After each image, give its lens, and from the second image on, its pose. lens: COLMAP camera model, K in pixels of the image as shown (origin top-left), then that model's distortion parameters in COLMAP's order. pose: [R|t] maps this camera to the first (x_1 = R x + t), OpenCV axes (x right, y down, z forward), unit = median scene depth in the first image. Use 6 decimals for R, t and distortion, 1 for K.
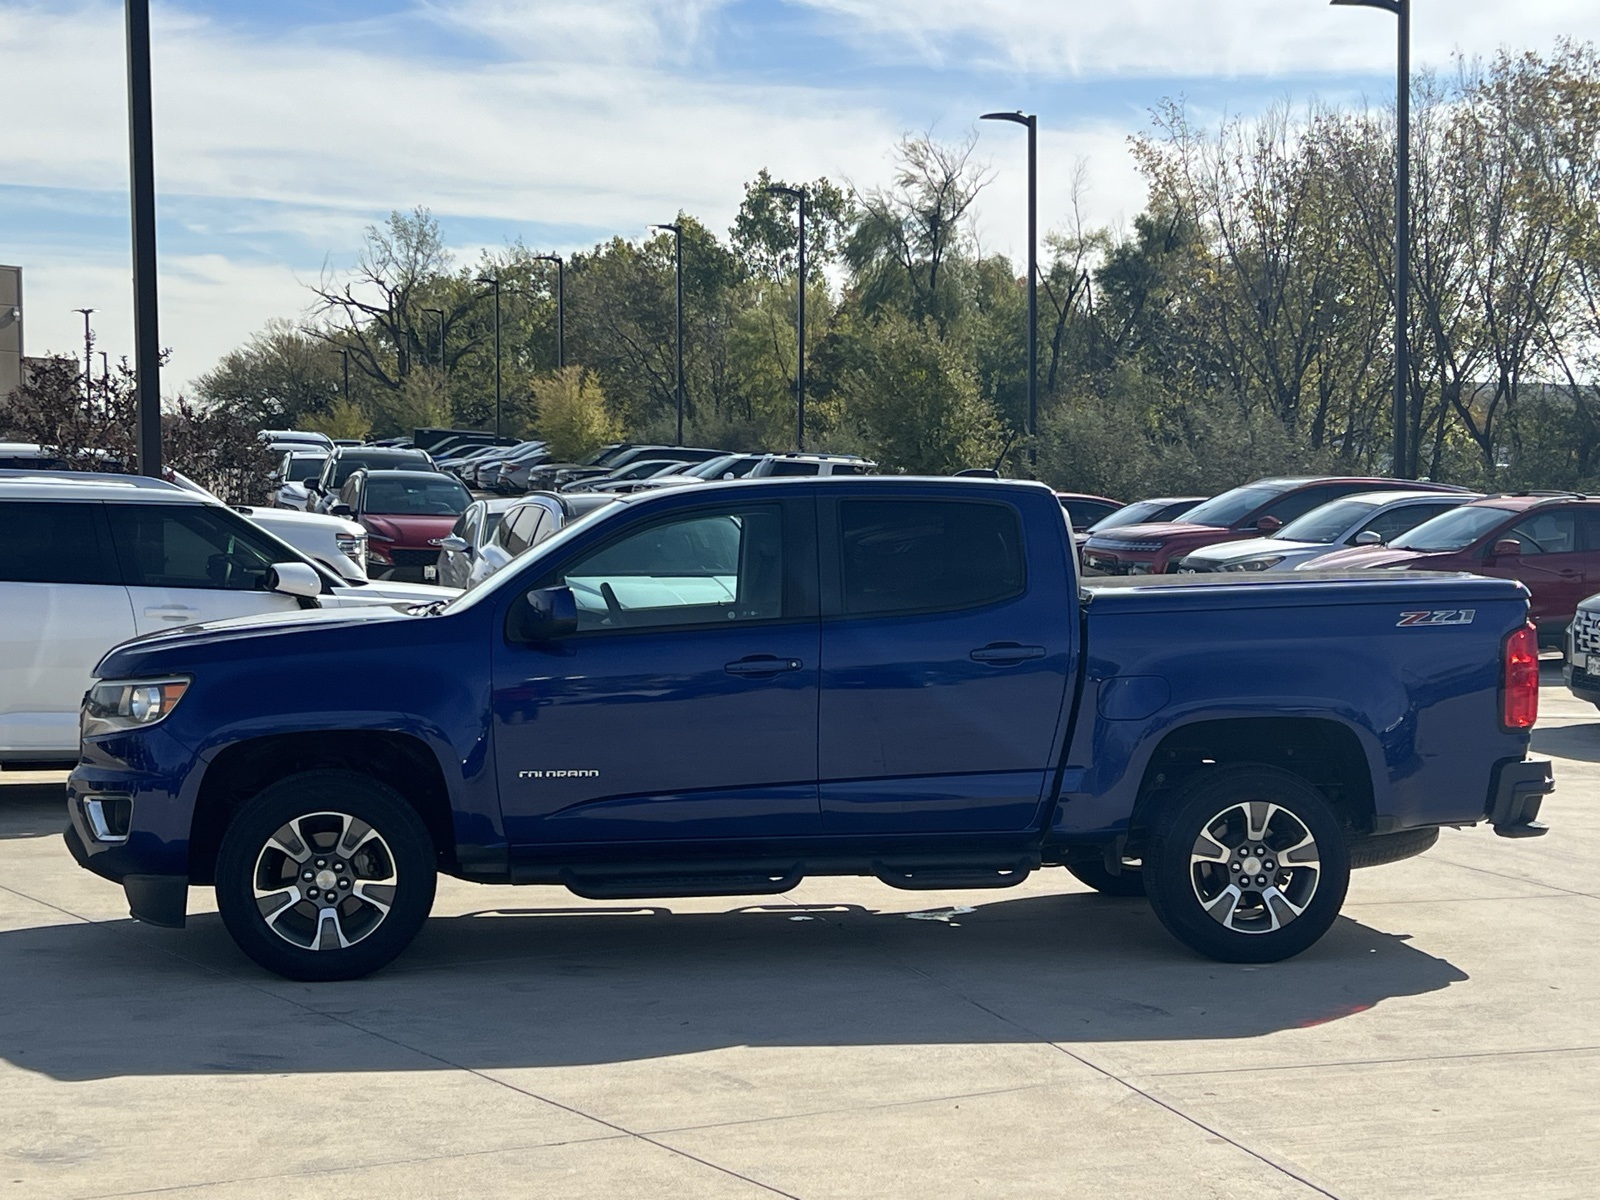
lens RADIAL K [[2437.9, 0, 800.8], [0, 2437.9, 610.4], [0, 0, 1]] dist [0.236637, -0.770482]
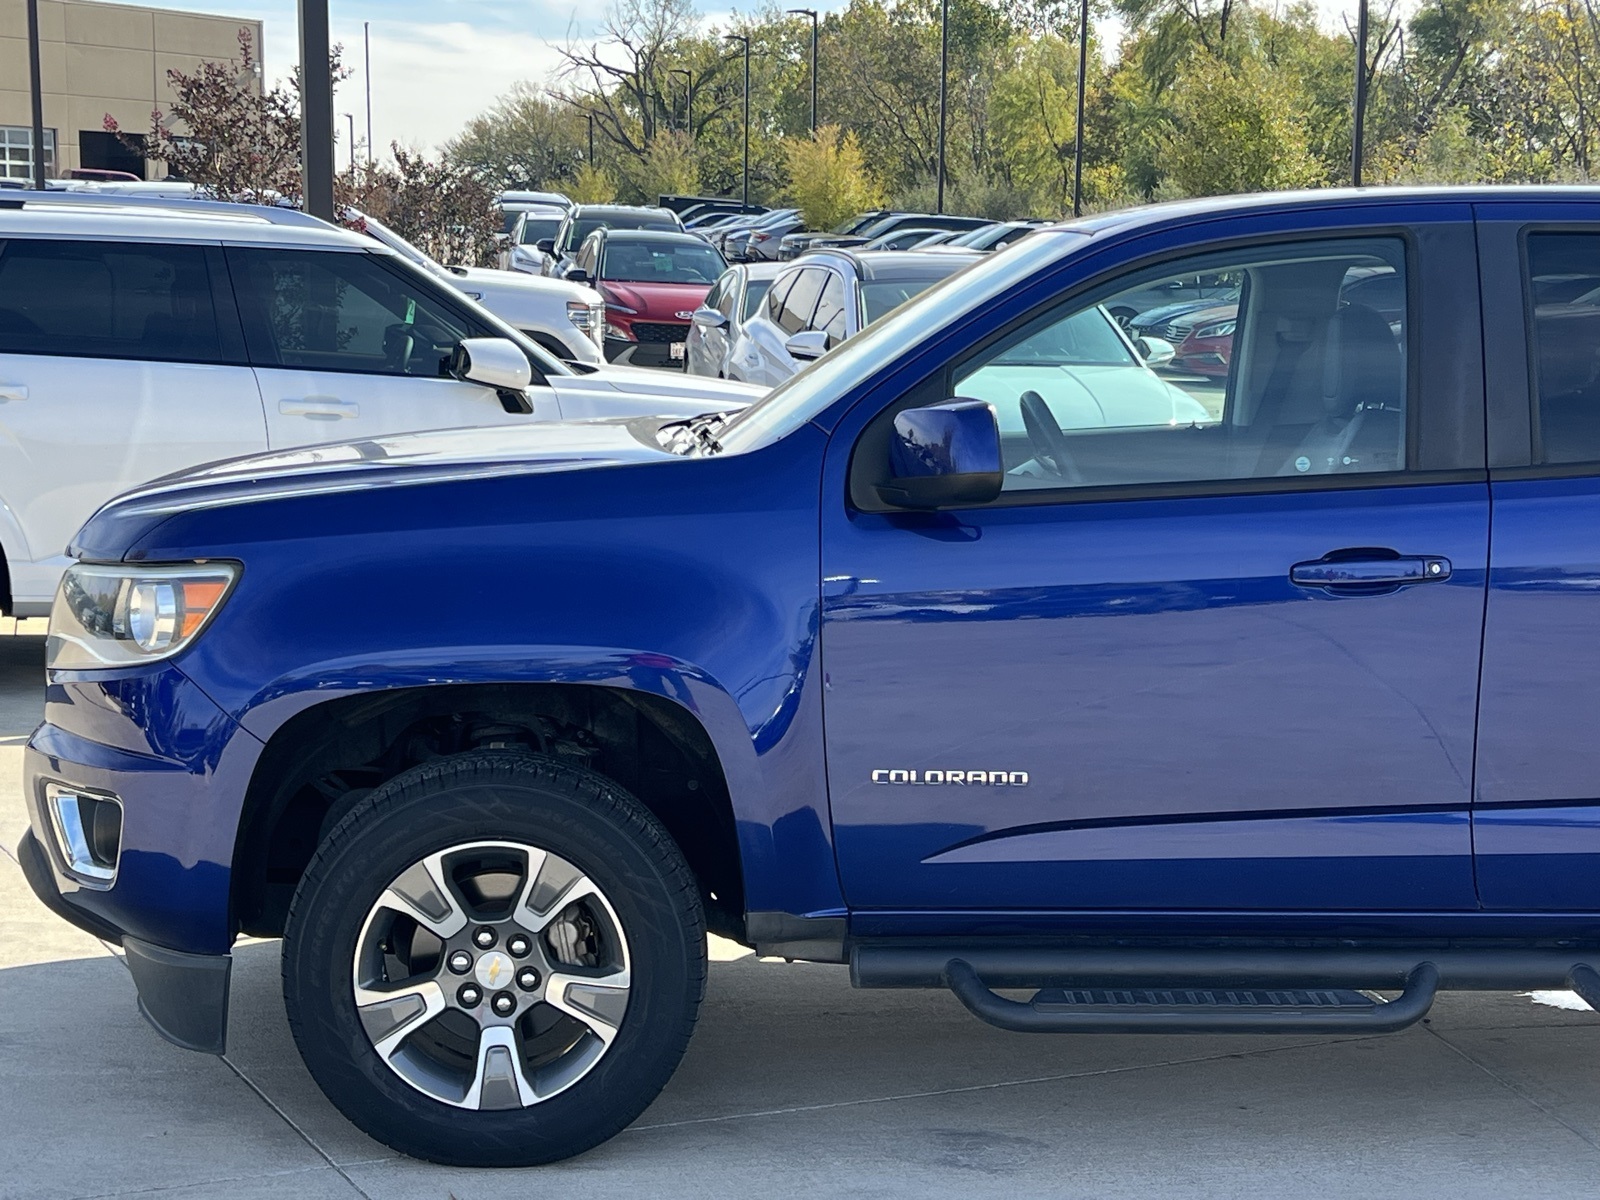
lens RADIAL K [[2437.9, 0, 800.8], [0, 2437.9, 610.4], [0, 0, 1]] dist [0.236637, -0.770482]
pose [[0.995060, 0.027526, -0.095378, -0.010278], [-0.018857, 0.995706, 0.090634, -0.001465], [0.097463, -0.088388, 0.991306, 0.062738]]
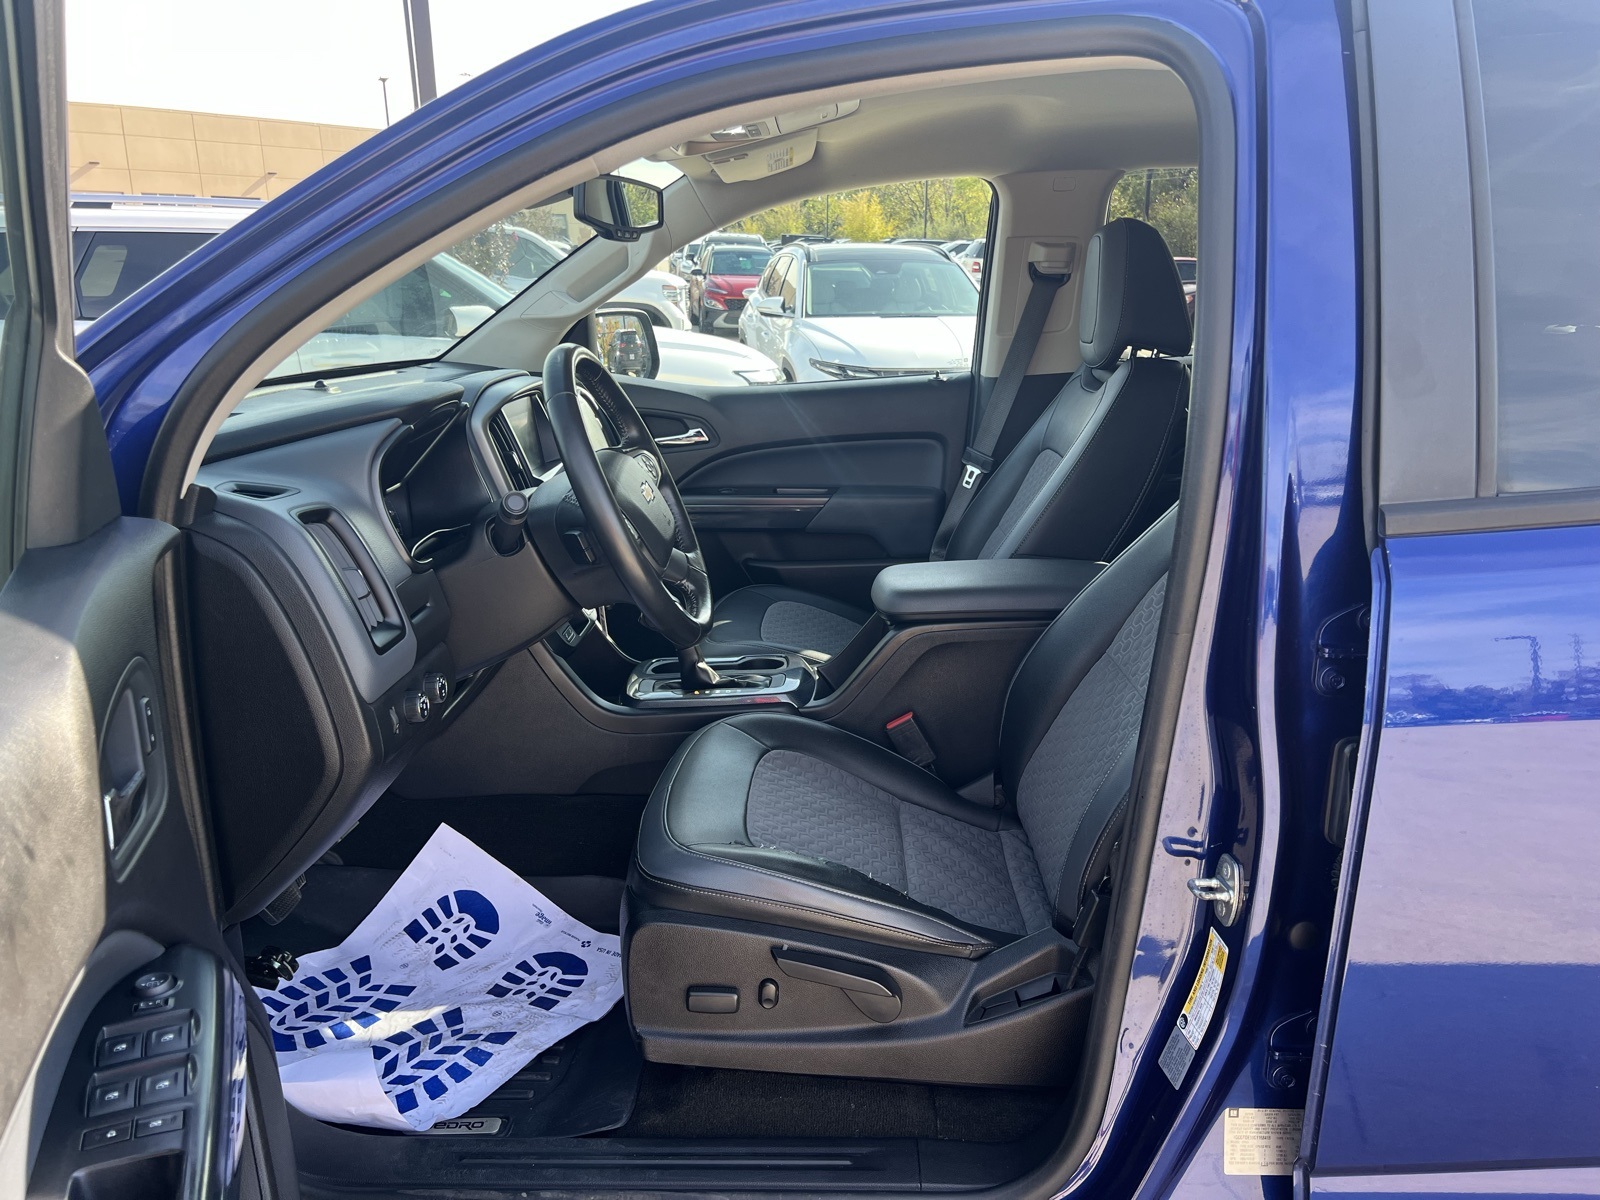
lens RADIAL K [[1179.8, 0, 794.7], [0, 1179.8, 597.8], [0, 0, 1]] dist [0.053093, -0.002490]
pose [[0.987768, 0.032301, -0.152550, -0.003597], [0.001700, 0.976021, 0.217668, -0.001674], [0.155923, -0.215265, 0.964027, 0.112304]]
